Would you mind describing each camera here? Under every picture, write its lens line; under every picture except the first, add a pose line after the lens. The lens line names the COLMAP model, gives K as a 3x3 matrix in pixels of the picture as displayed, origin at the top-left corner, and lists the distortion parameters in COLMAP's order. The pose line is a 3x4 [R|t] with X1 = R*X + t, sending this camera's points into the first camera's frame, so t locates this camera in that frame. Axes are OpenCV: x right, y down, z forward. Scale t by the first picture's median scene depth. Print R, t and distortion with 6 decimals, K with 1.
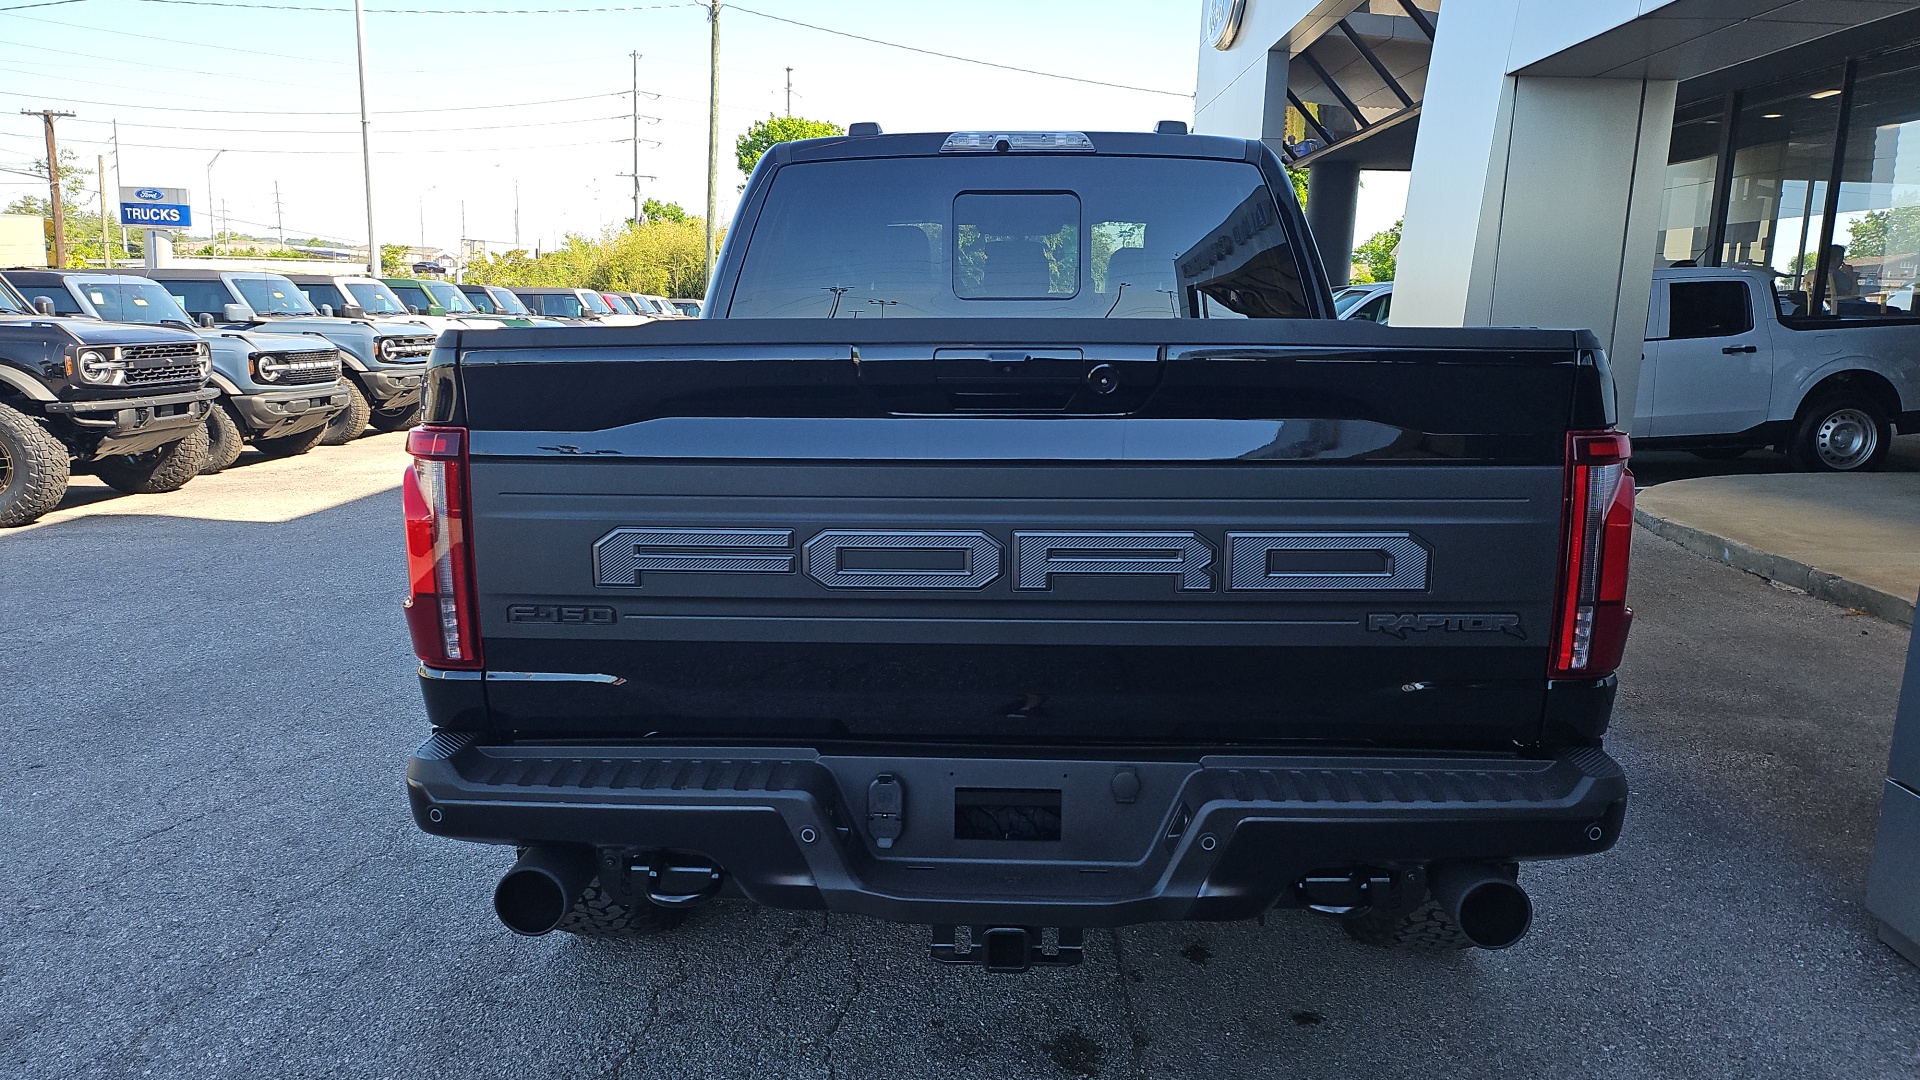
lens RADIAL K [[1344.1, 0, 957.4], [0, 1344.1, 531.1], [0, 0, 1]] dist [0.024775, -0.009428]
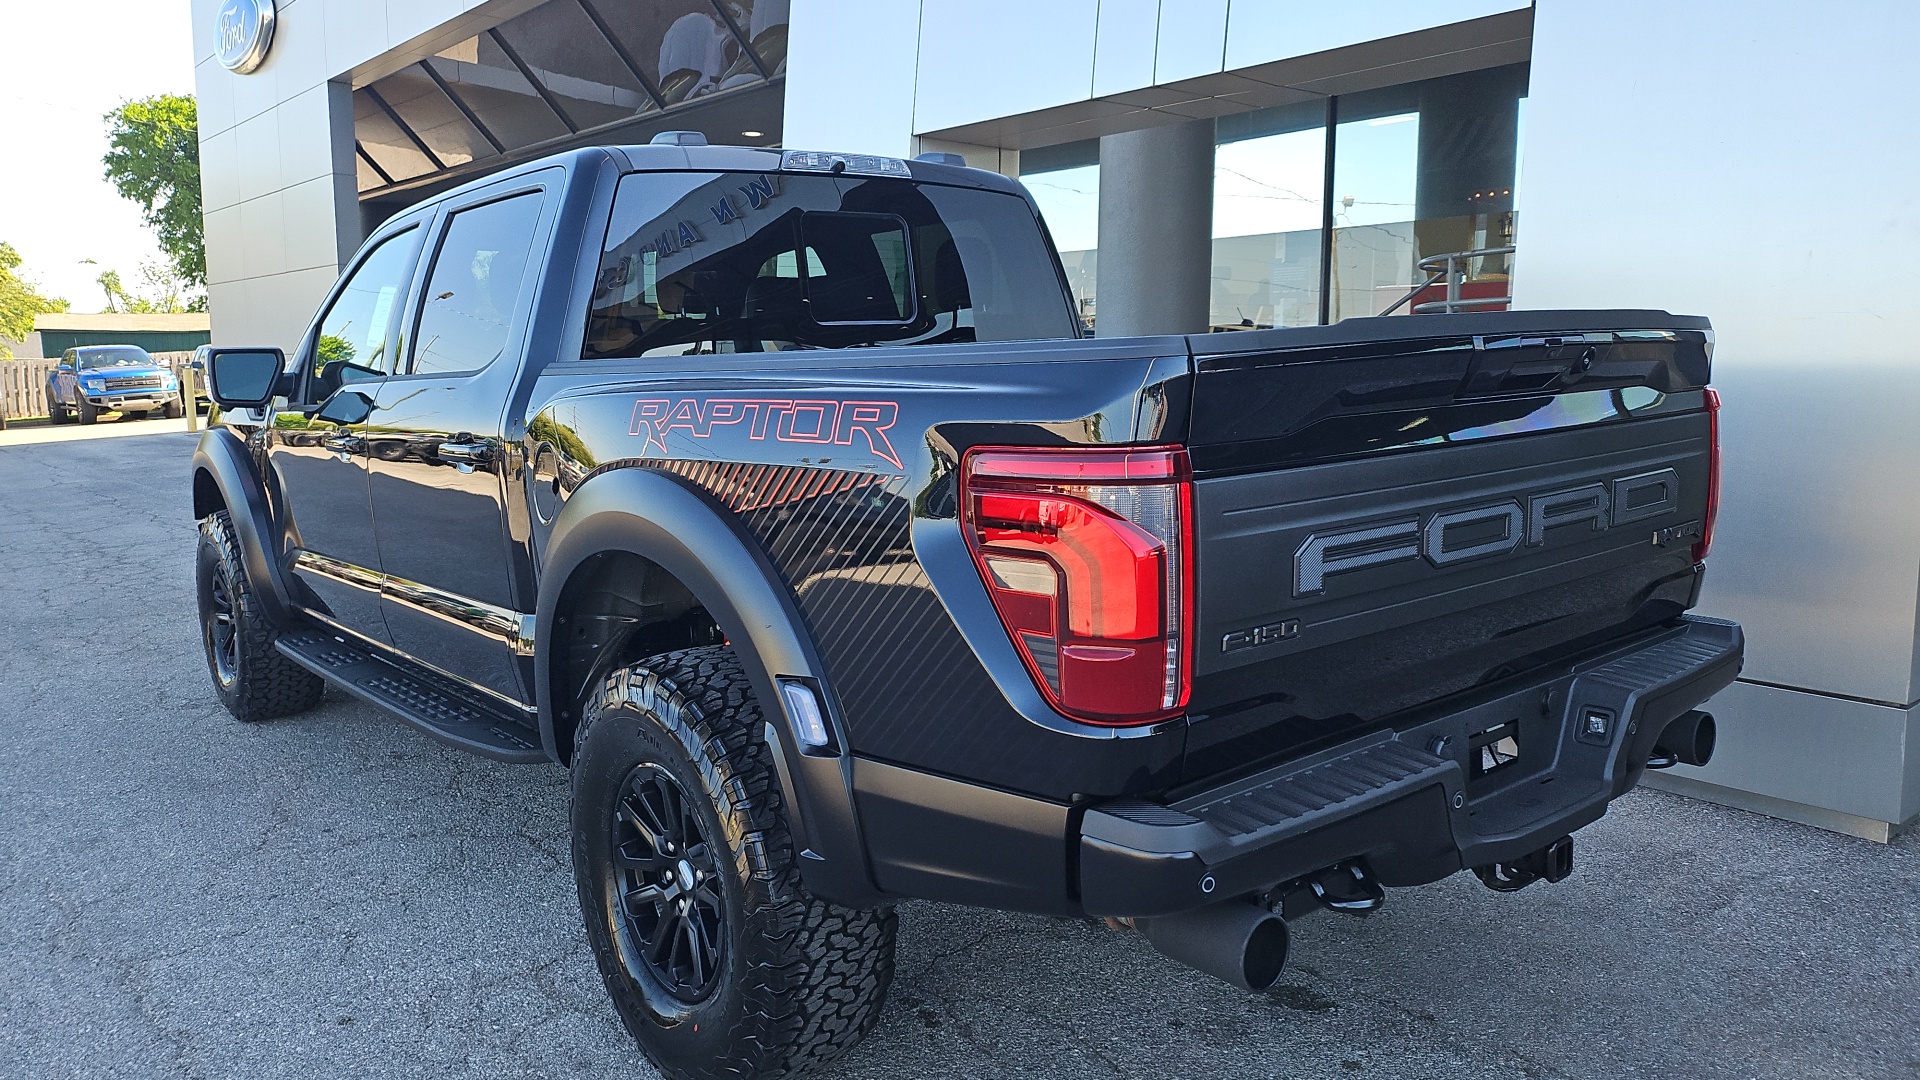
lens RADIAL K [[1344.1, 0, 957.4], [0, 1344.1, 531.1], [0, 0, 1]] dist [0.024775, -0.009428]
pose [[0.751817, -0.110439, 0.650057, -0.563301], [0.133323, 0.990971, 0.014164, -0.027487], [-0.645752, 0.076019, 0.759753, 0.222778]]
